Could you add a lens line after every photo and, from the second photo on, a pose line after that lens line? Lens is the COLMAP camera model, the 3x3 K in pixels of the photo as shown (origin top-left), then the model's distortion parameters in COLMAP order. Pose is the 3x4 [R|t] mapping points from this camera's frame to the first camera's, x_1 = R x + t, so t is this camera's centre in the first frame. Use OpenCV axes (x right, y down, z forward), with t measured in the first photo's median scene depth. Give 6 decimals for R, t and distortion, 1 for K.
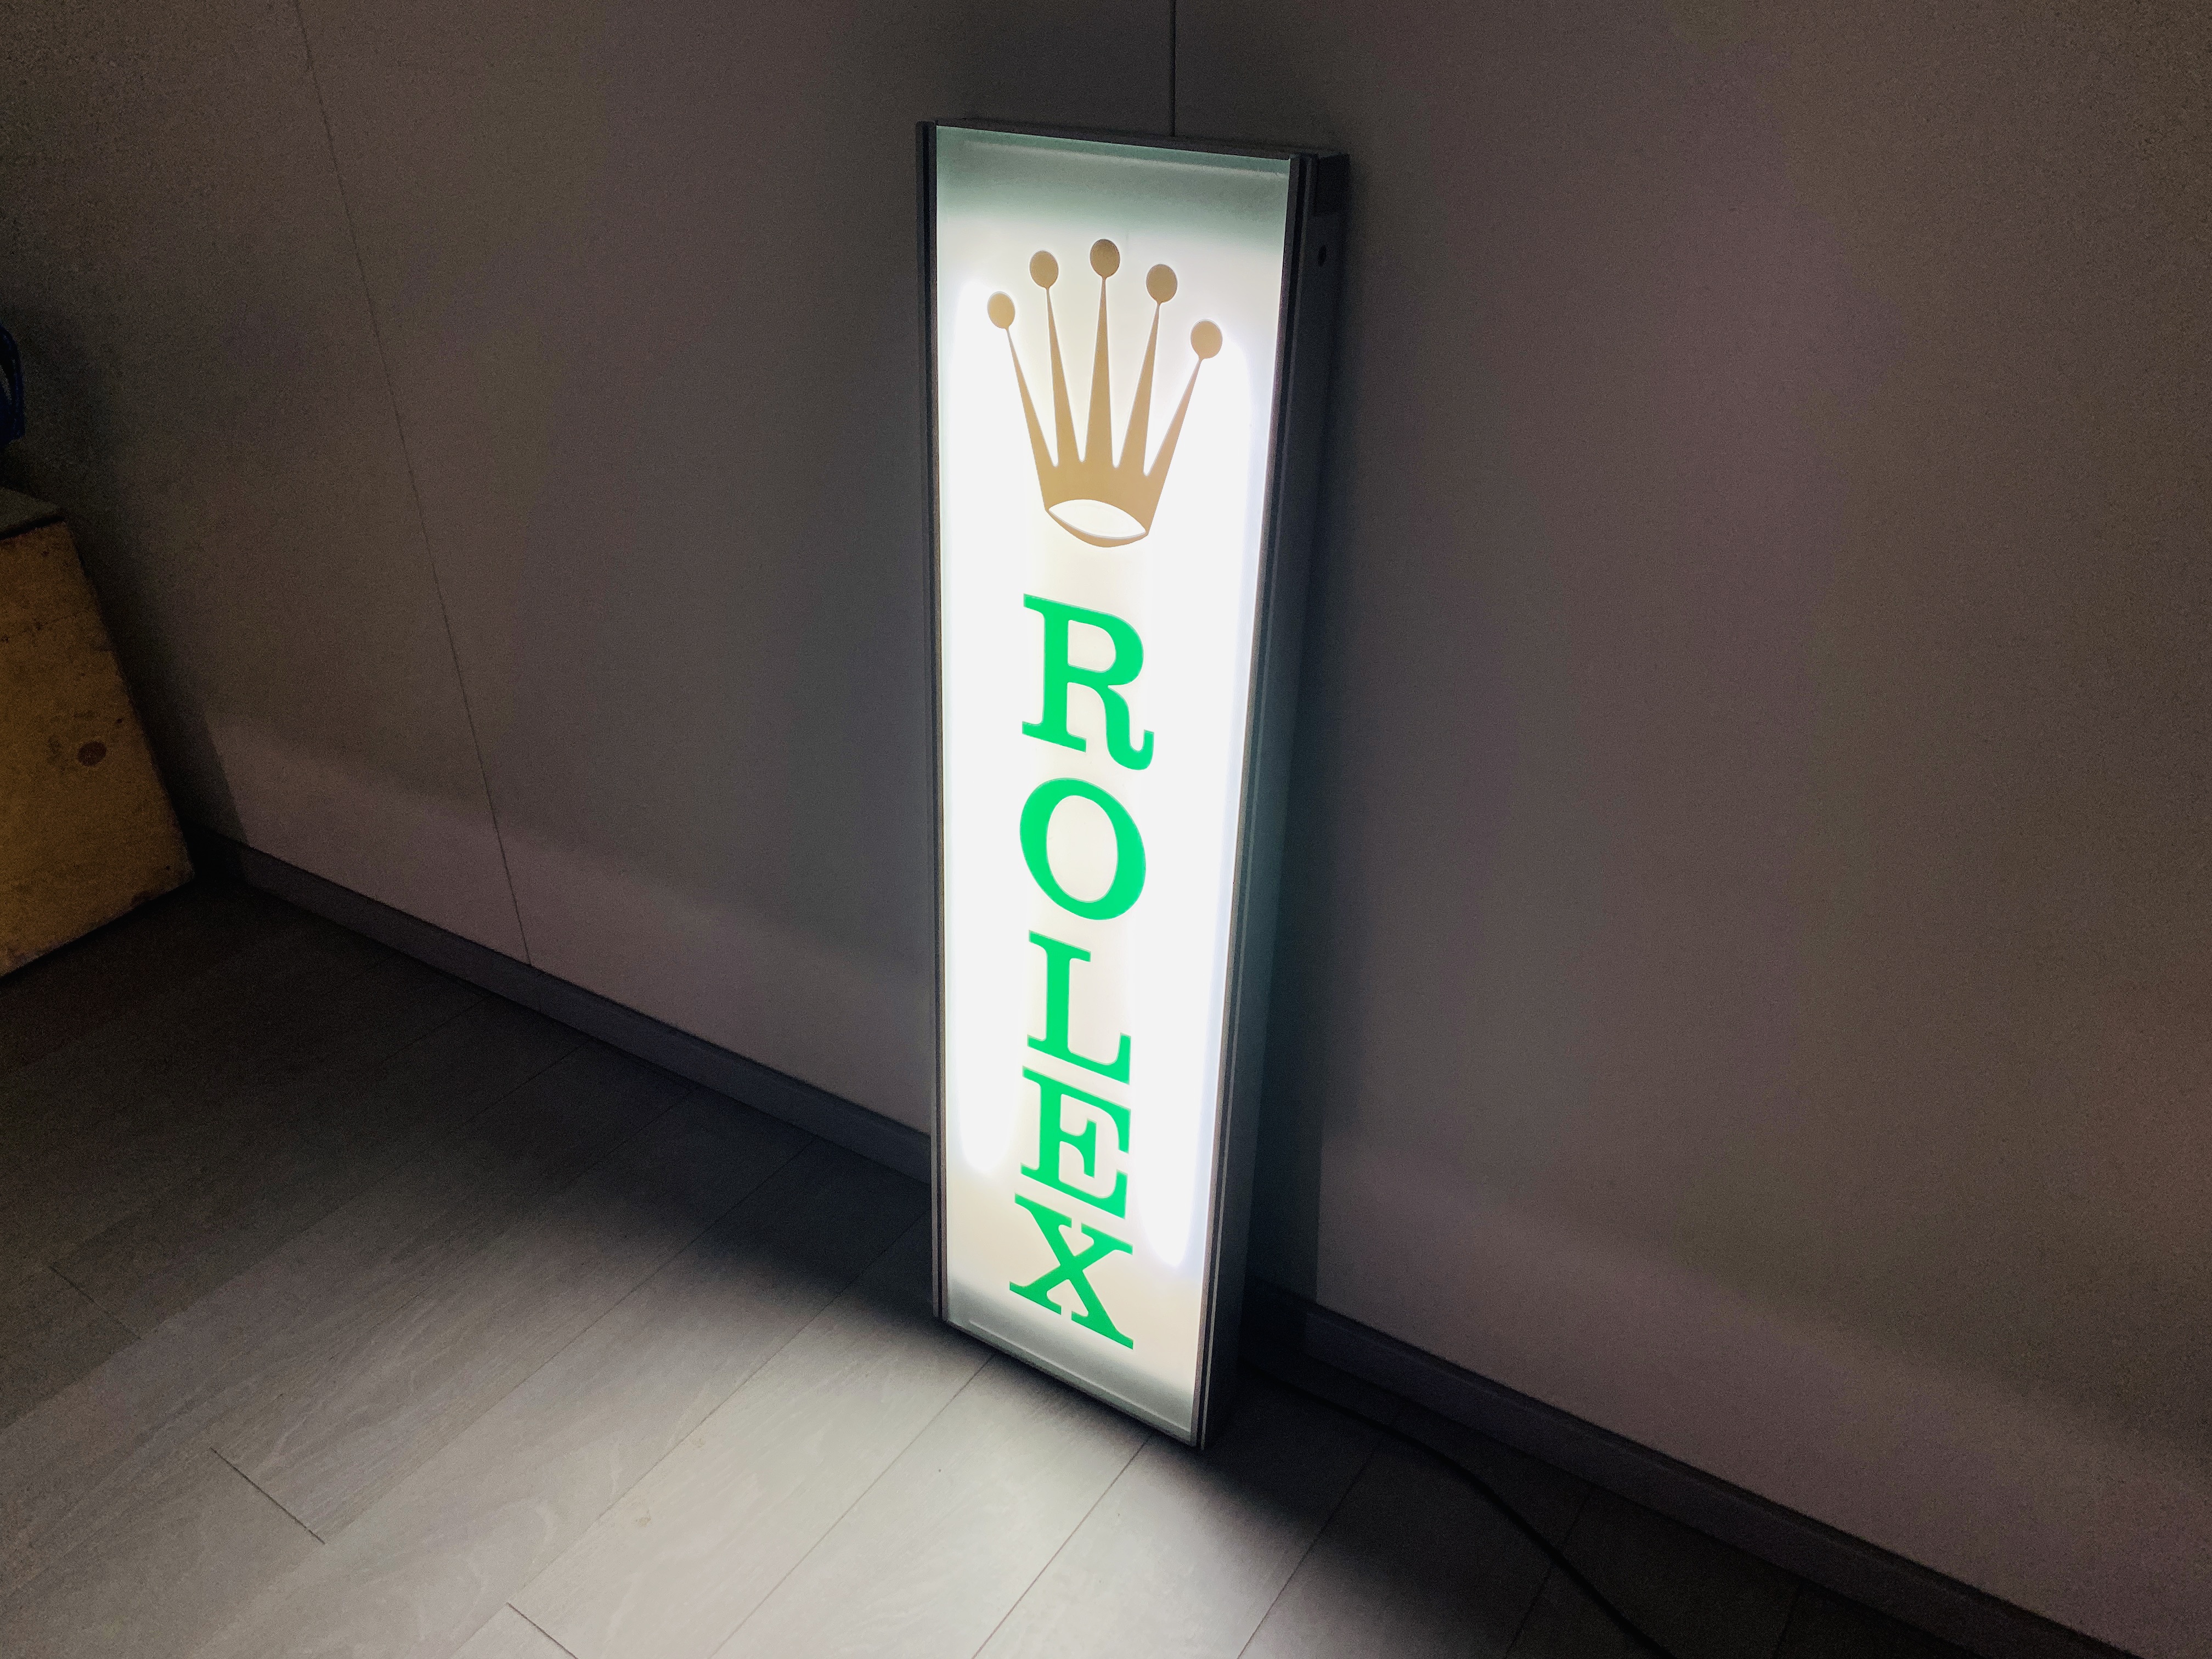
lens RADIAL K [[1658.9, 0, 1117.9], [0, 1658.9, 826.0], [0, 0, 1]] dist [0.045789, -0.037293]
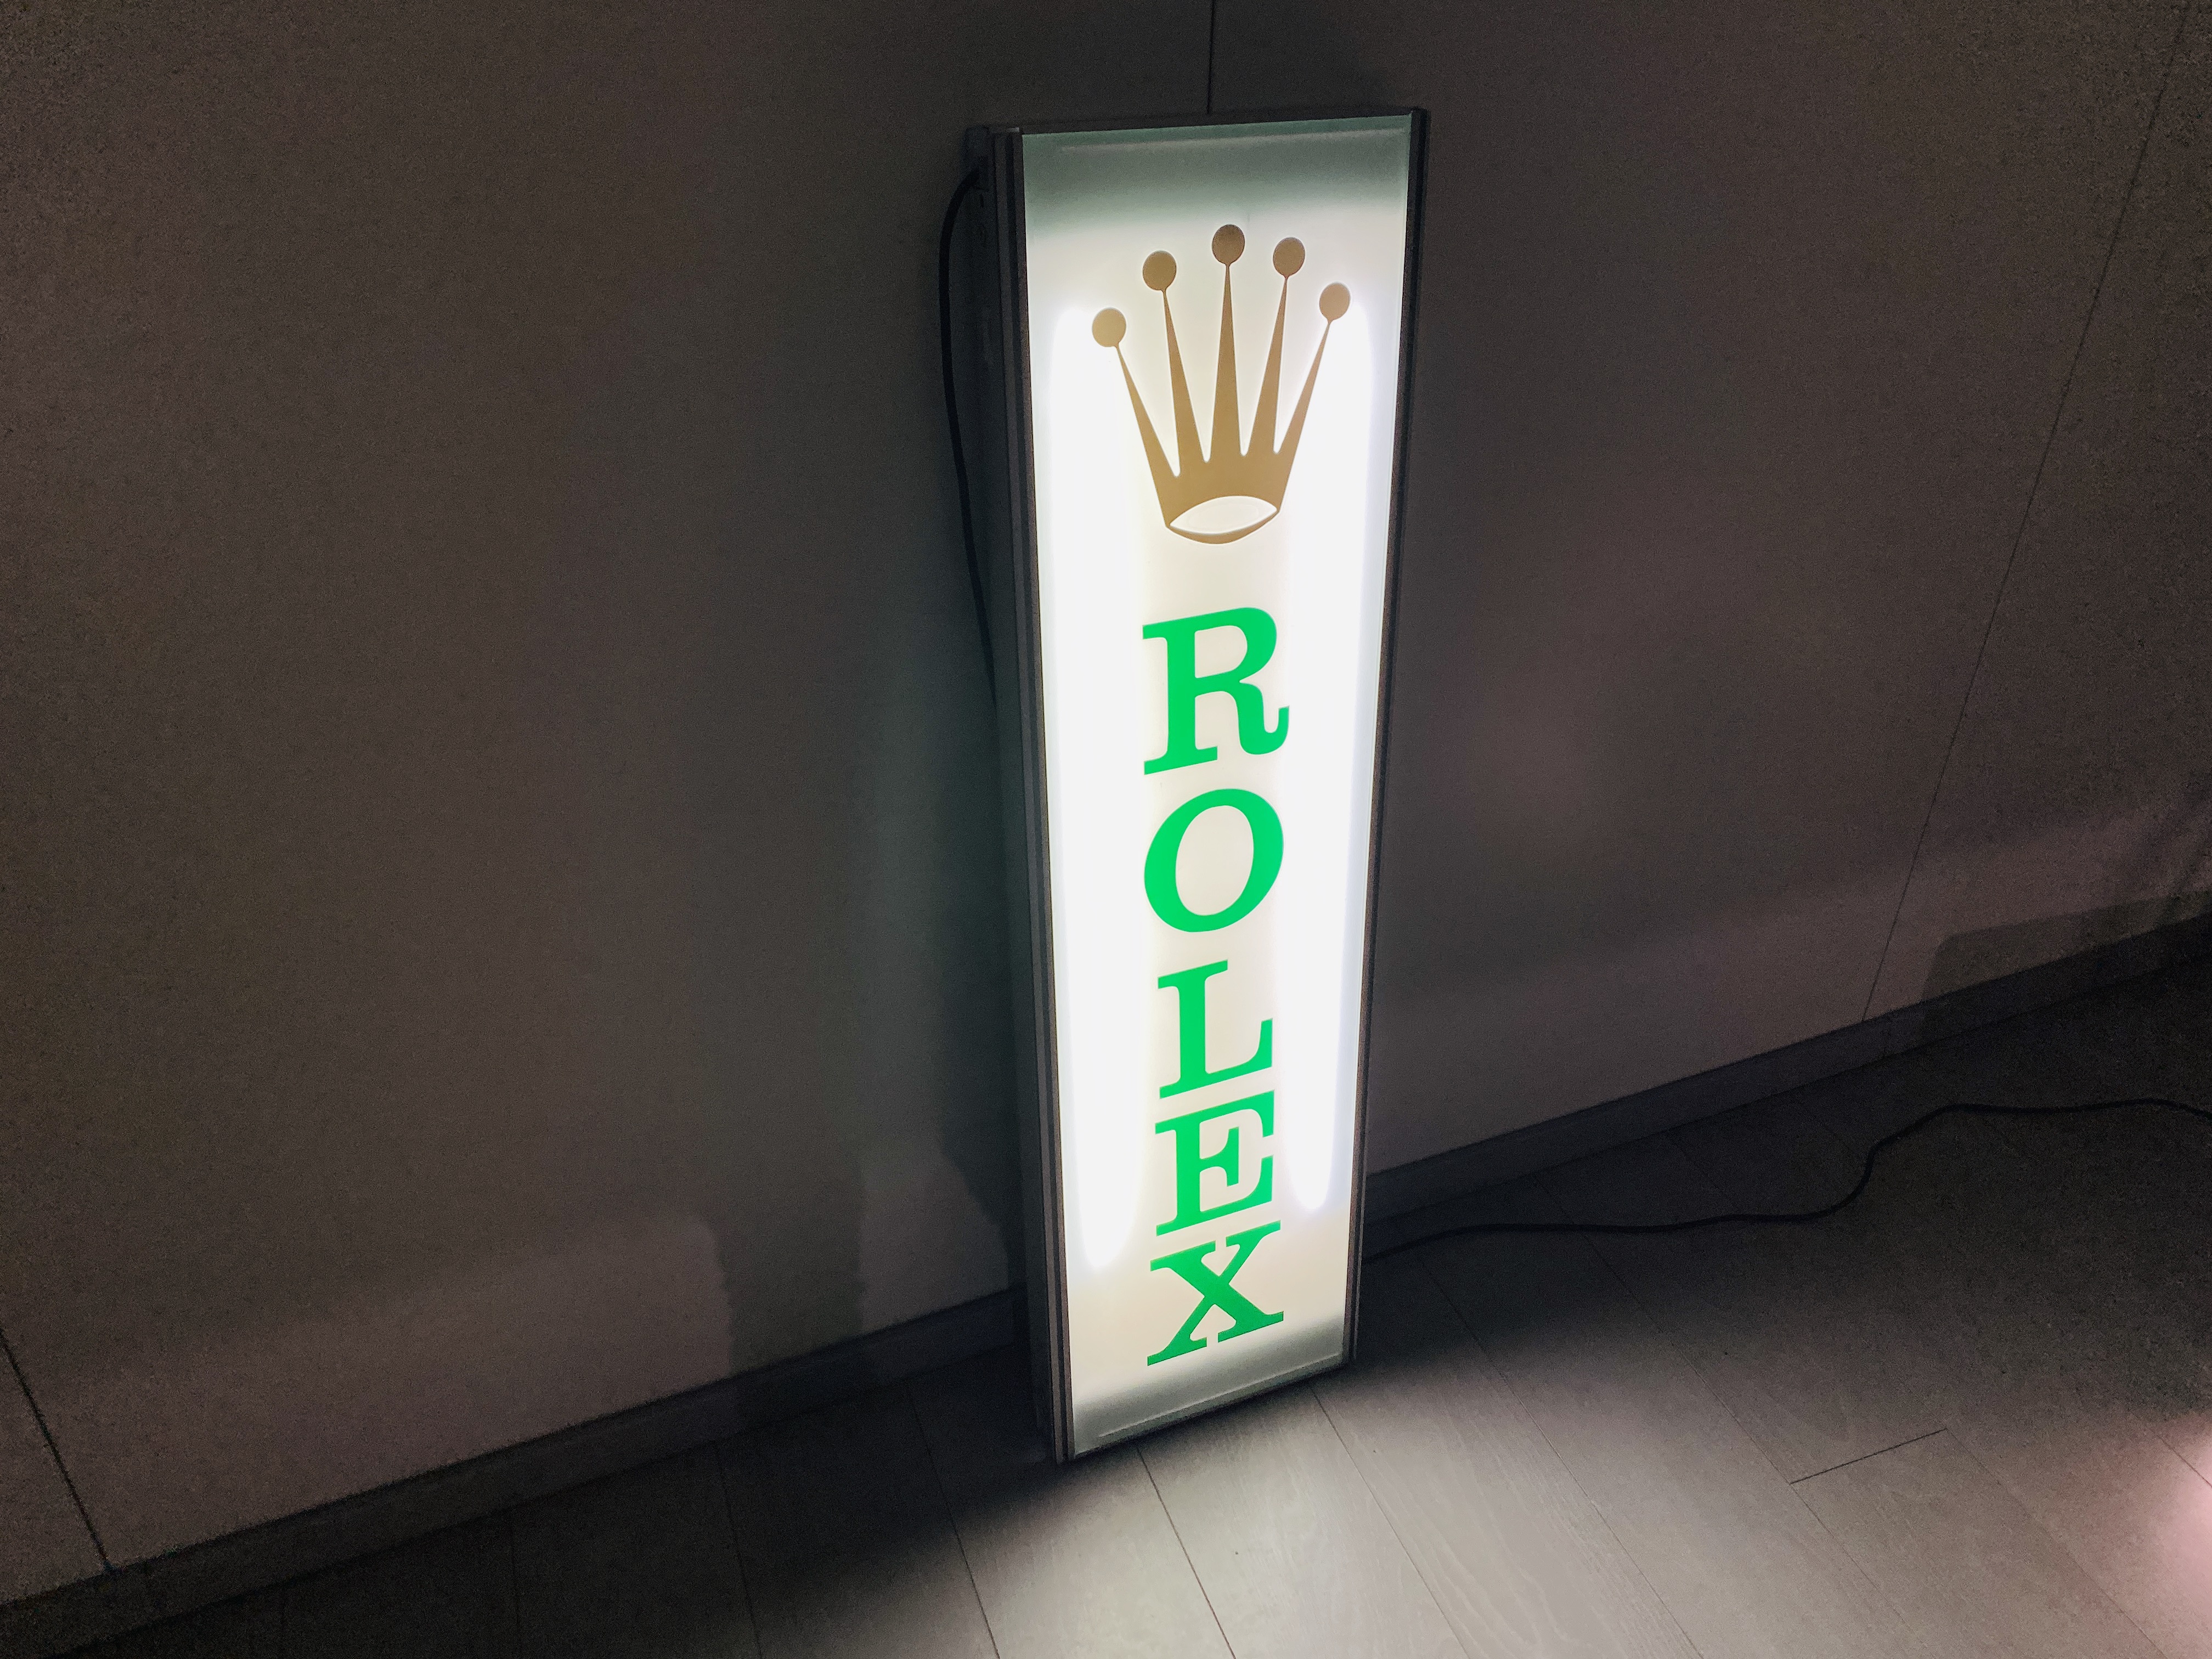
lens RADIAL K [[1658.9, 0, 1102.0], [0, 1658.9, 832.3], [0, 0, 1]] dist [0.045789, -0.037293]
pose [[0.579166, -0.409406, 0.704949, -0.767984], [0.408142, 0.894186, 0.183988, -0.214993], [-0.705681, 0.181159, 0.684978, 0.398205]]
